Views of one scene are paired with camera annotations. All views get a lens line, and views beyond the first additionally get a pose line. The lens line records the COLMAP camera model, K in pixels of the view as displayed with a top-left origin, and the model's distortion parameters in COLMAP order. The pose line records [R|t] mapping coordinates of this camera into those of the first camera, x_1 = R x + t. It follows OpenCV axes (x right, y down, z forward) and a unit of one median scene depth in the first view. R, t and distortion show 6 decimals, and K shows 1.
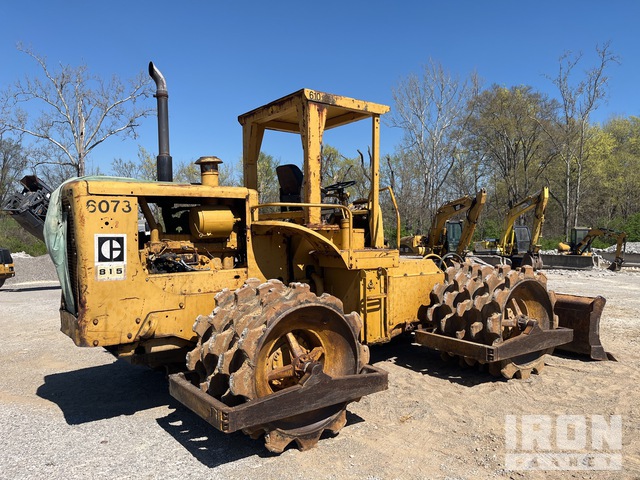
lens RADIAL K [[495.8, 0, 319.5], [0, 495.8, 241.8], [0, 0, 1]] dist [0.048136, -0.008466]
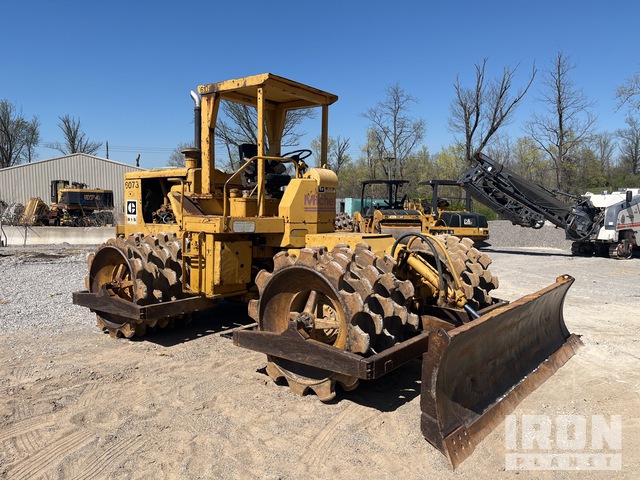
lens RADIAL K [[495.8, 0, 316.6], [0, 495.8, 242.0], [0, 0, 1]] dist [0.048136, -0.008466]
pose [[0.288030, 0.088515, -0.953522, 1.271374], [-0.030527, 0.996062, 0.083242, -0.027693], [0.957135, 0.005132, 0.289598, 0.902225]]
